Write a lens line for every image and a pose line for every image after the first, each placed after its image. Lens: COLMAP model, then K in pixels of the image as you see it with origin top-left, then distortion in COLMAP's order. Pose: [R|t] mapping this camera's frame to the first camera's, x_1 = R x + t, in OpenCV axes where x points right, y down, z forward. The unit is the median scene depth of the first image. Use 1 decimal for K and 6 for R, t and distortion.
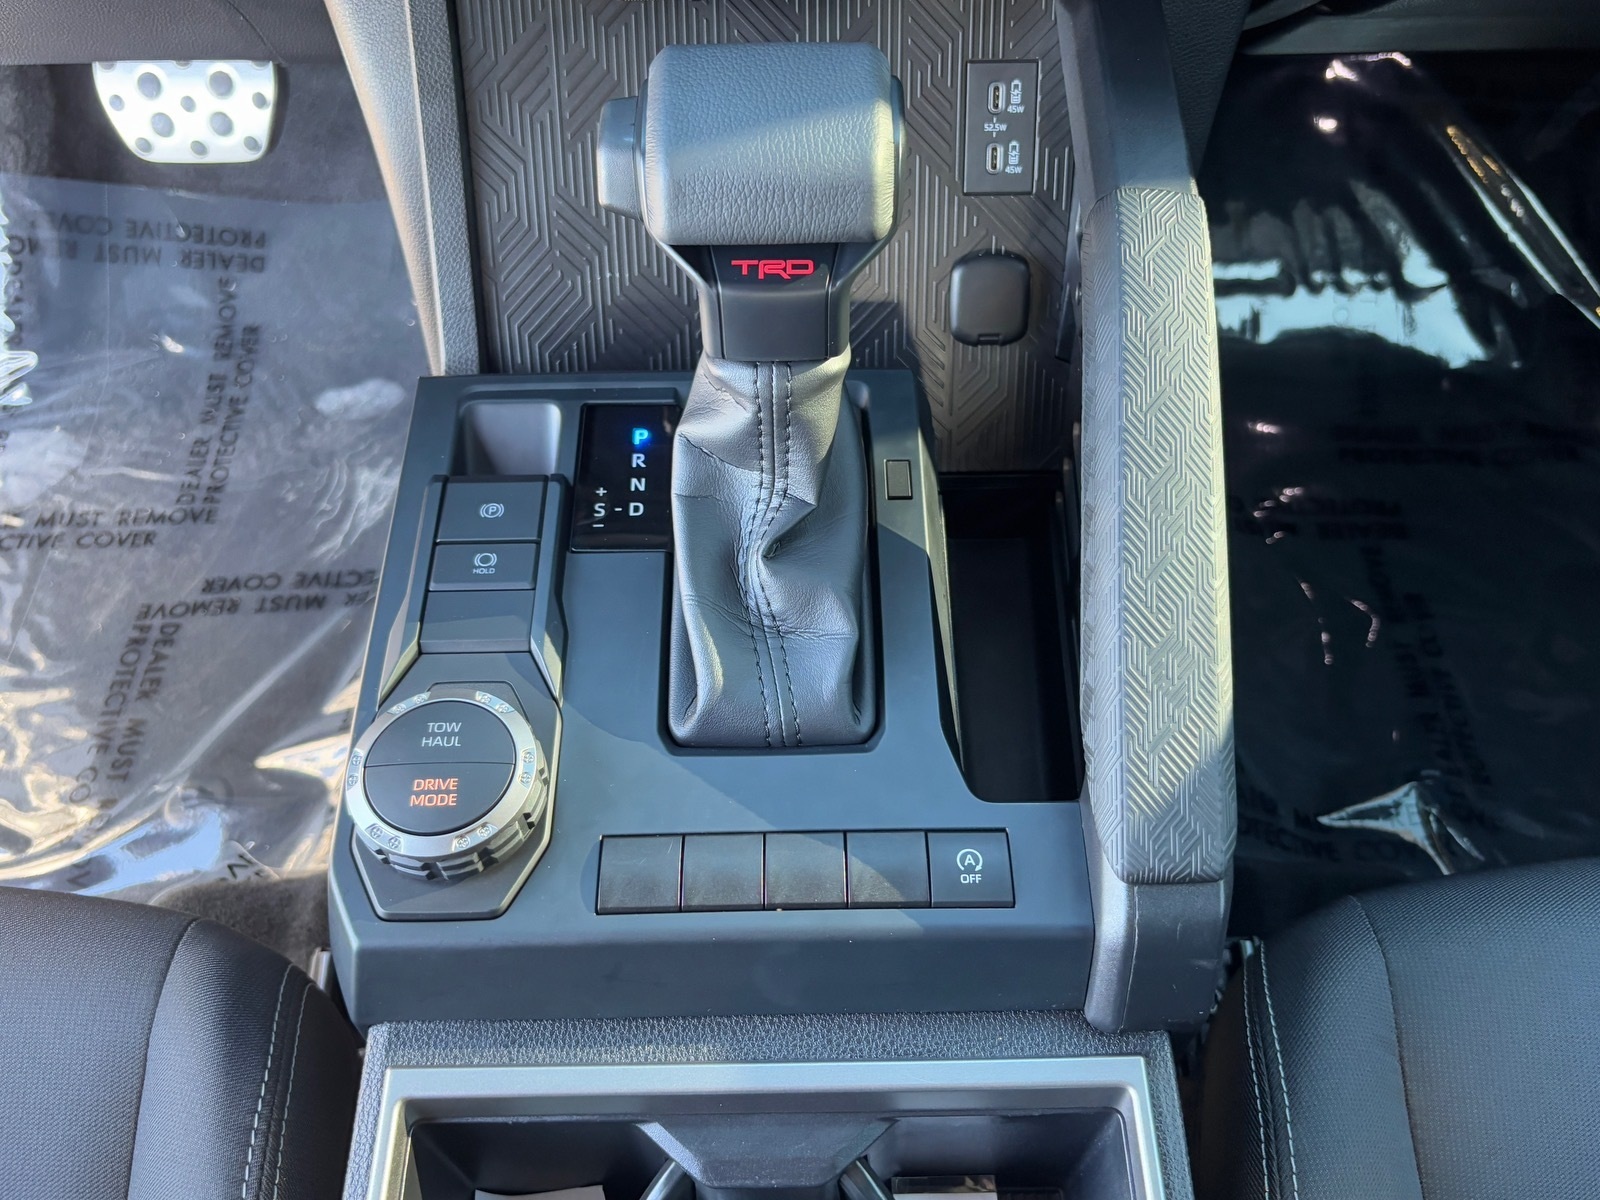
lens RADIAL K [[1418.1, 0, 803.8], [0, 1418.1, 608.5], [0, 0, 1]] dist [0.049036, -0.070566]
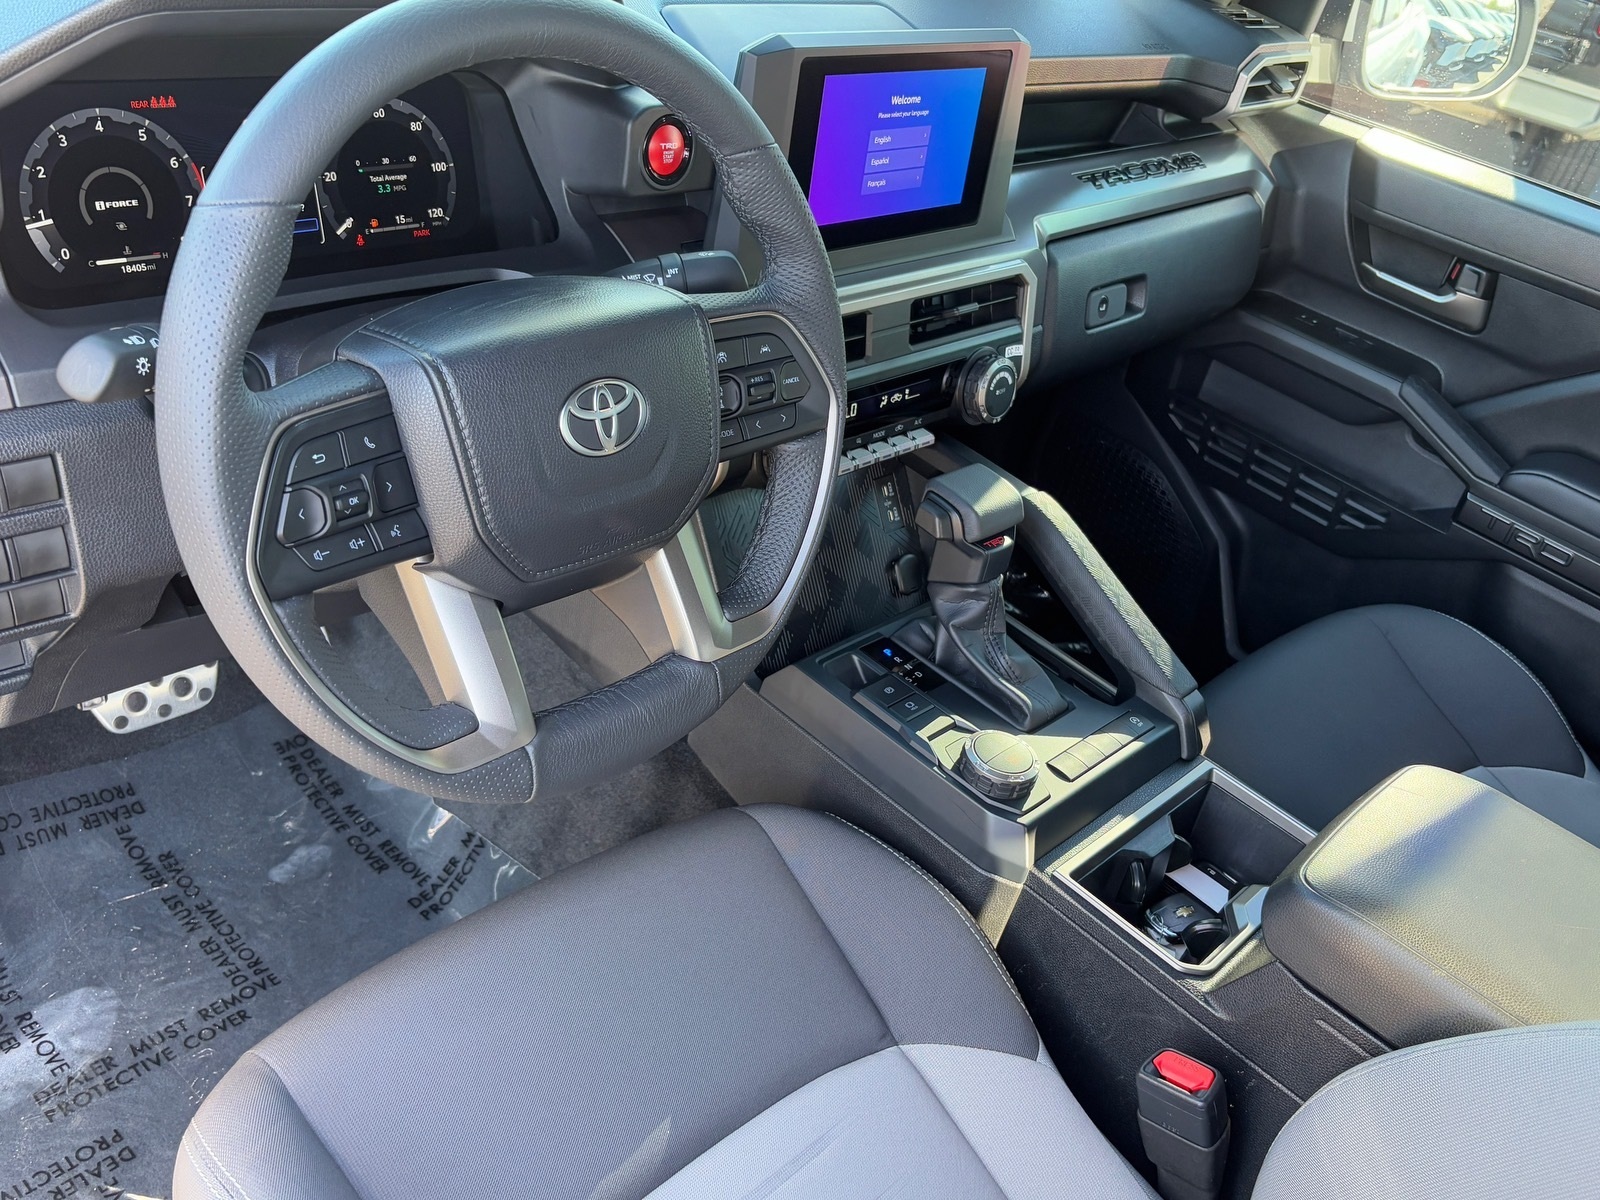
lens RADIAL K [[1418.1, 0, 808.6], [0, 1418.1, 617.8], [0, 0, 1]] dist [0.049036, -0.070566]
pose [[0.673436, -0.271353, 0.687642, -1.944688], [0.461181, 0.881200, -0.103919, 0.003143], [-0.577751, 0.387110, 0.718575, -0.609591]]
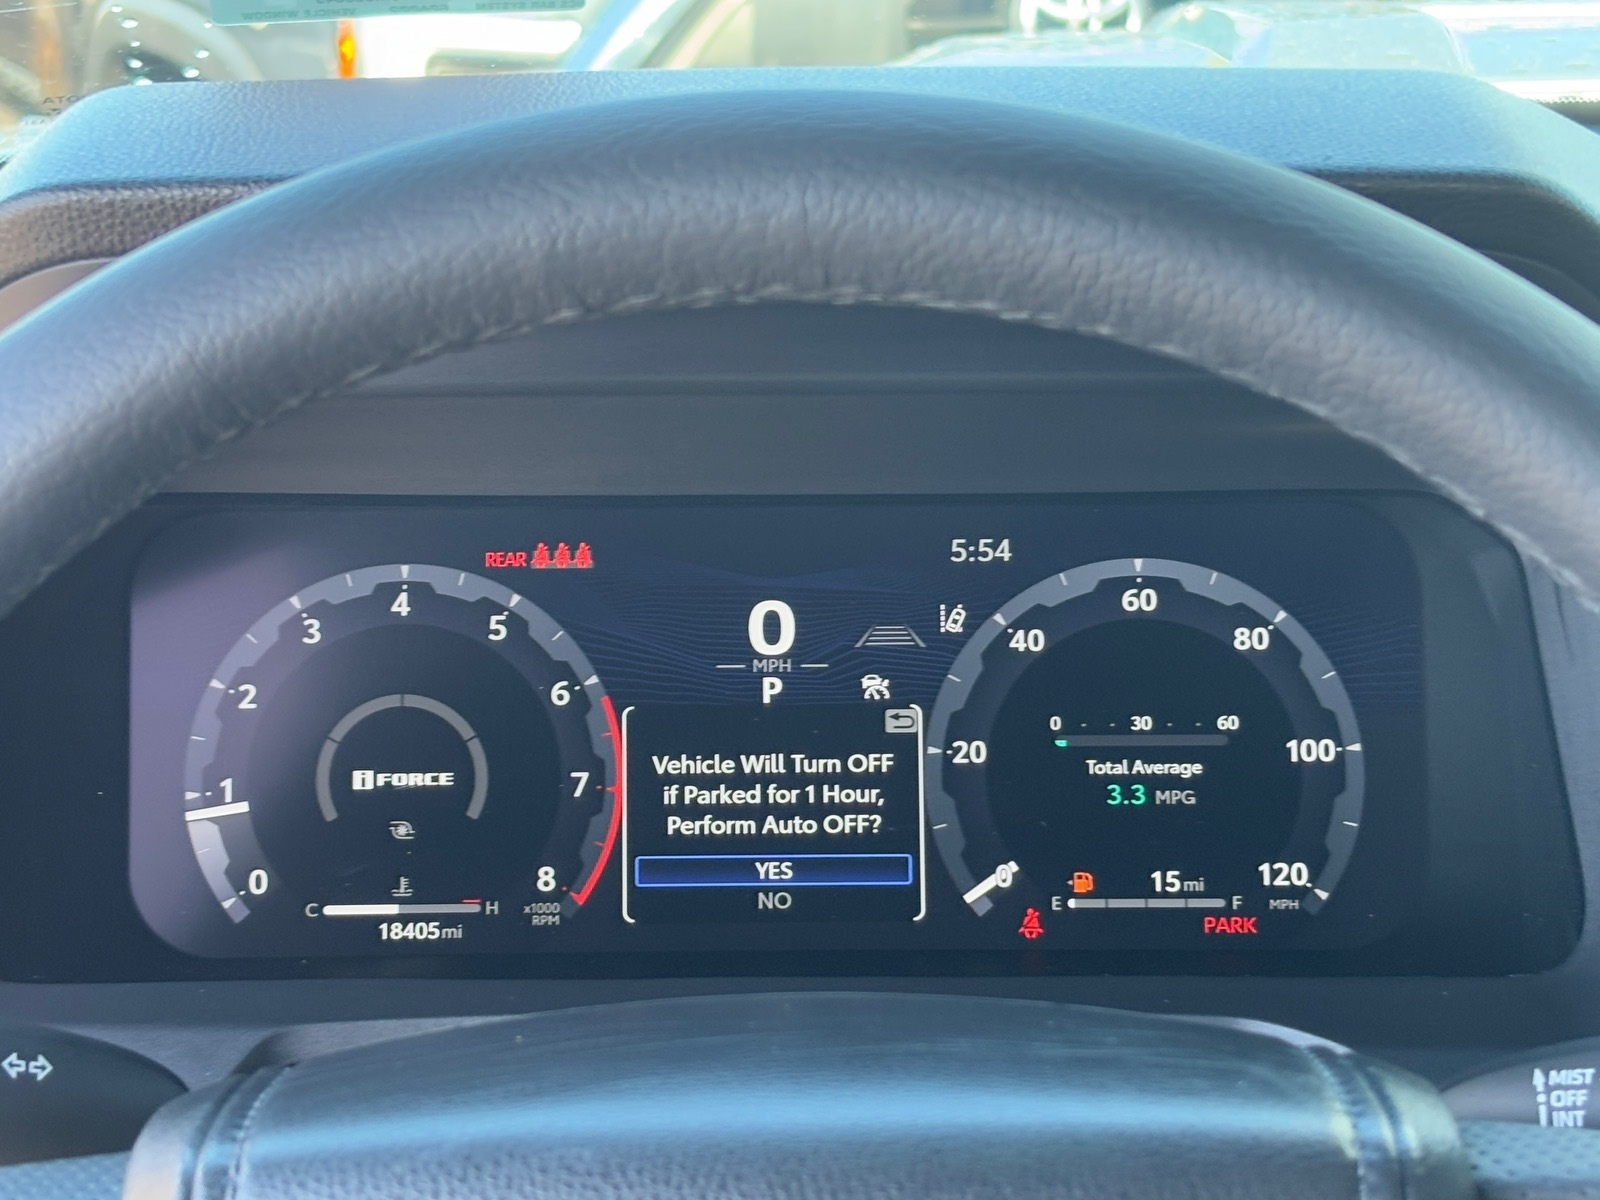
lens RADIAL K [[3144.4, 0, 760.4], [0, 3144.4, 557.6], [0, 0, 1]] dist [0.135163, 0.000000]
pose [[0.999930, 0.010943, -0.004405, -0.963251], [-0.011102, 0.746727, -0.665038, -0.029996], [-0.003989, 0.665041, 0.746797, -0.333708]]
